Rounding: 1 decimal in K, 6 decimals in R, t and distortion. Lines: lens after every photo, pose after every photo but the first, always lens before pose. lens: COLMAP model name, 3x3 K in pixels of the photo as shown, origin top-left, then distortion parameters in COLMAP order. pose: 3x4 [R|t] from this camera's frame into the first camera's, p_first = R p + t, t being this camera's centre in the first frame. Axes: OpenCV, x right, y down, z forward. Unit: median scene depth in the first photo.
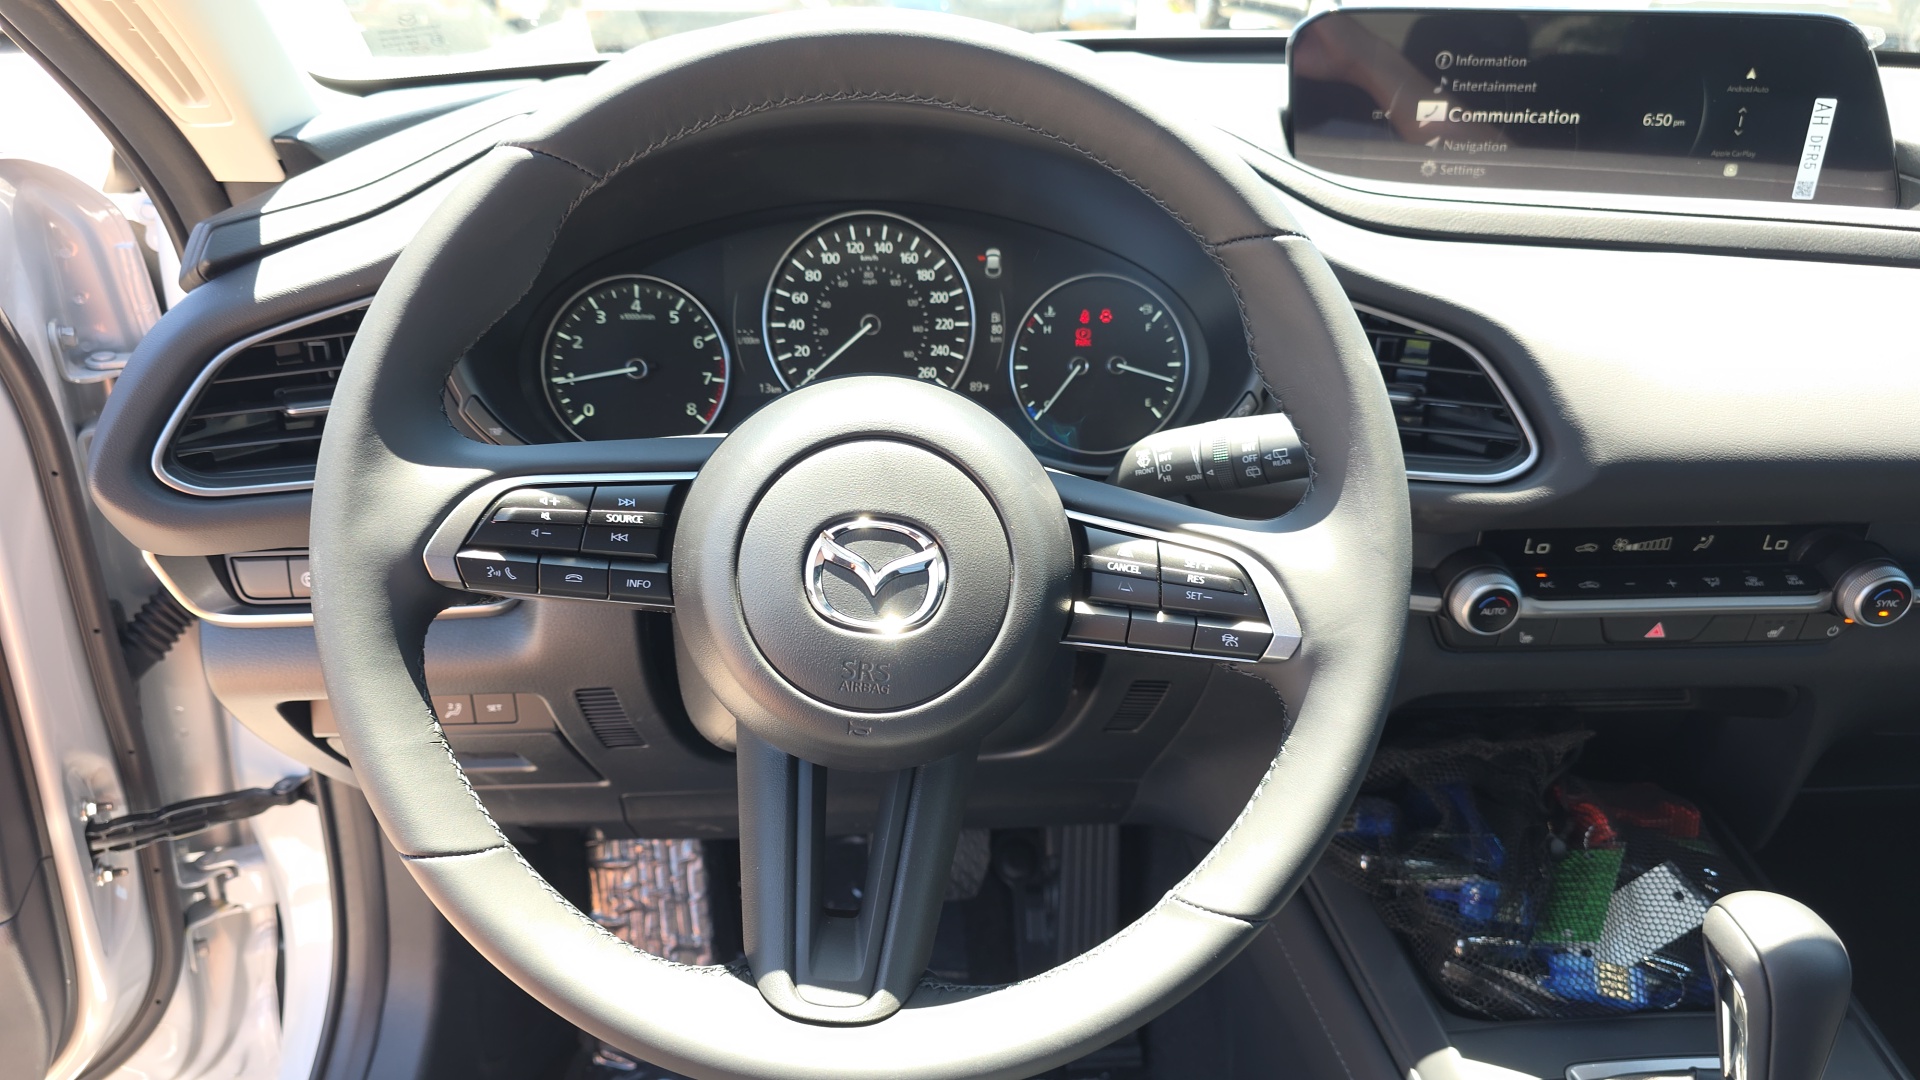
lens RADIAL K [[1297.5, 0, 960.0], [0, 1297.5, 540.0], [0, 0, 1]] dist [0.069517, -0.089181]
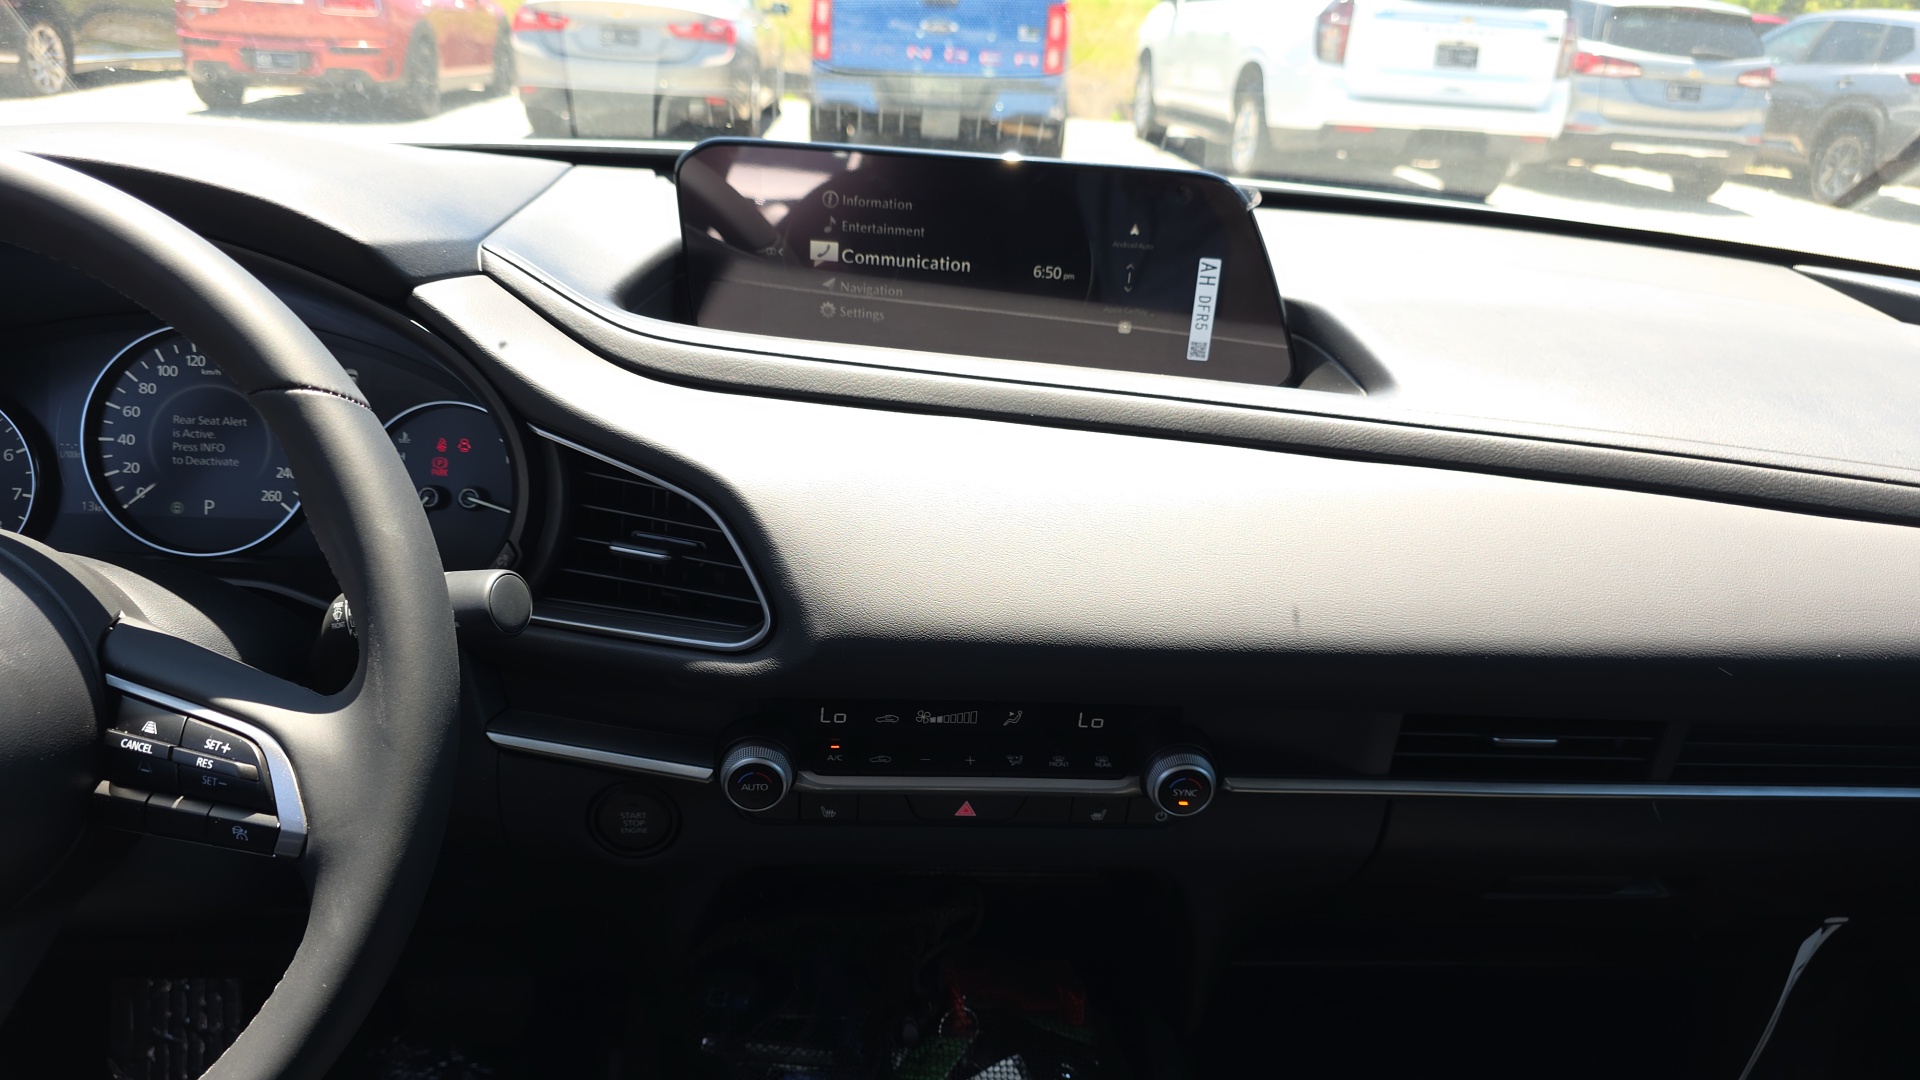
lens RADIAL K [[1315.2, 0, 959.6], [0, 1315.2, 563.4], [0, 0, 1]] dist [0.035707, -0.046105]
pose [[0.998729, 0.041739, 0.028258, 0.451467], [-0.040278, 0.997914, -0.050458, -0.054635], [-0.030305, 0.049256, 0.998326, 0.044671]]
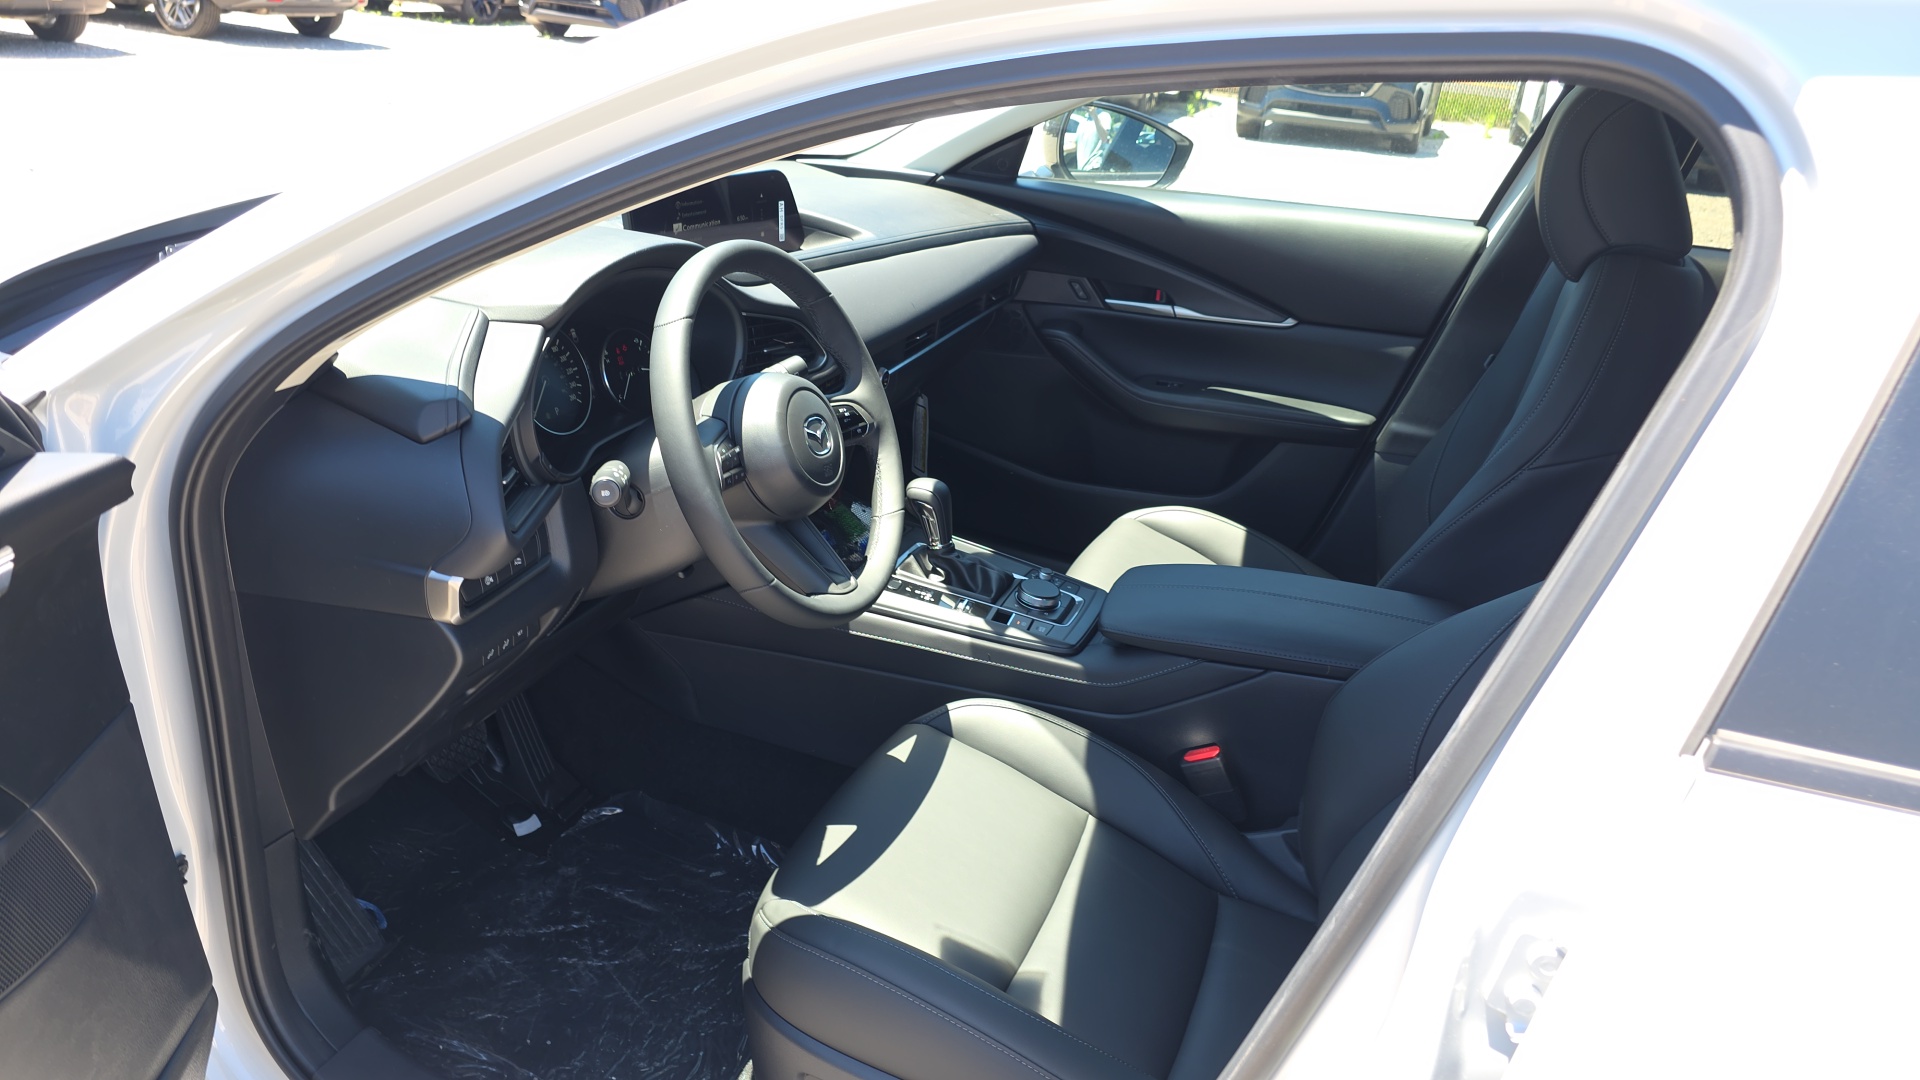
lens RADIAL K [[1306.7, 0, 947.6], [0, 1306.7, 530.3], [0, 0, 1]] dist [0.066858, -0.067849]
pose [[0.405086, -0.344091, 0.847057, -1.542842], [0.322247, 0.920756, 0.219921, -0.201760], [-0.855606, 0.183875, 0.483868, -0.375494]]
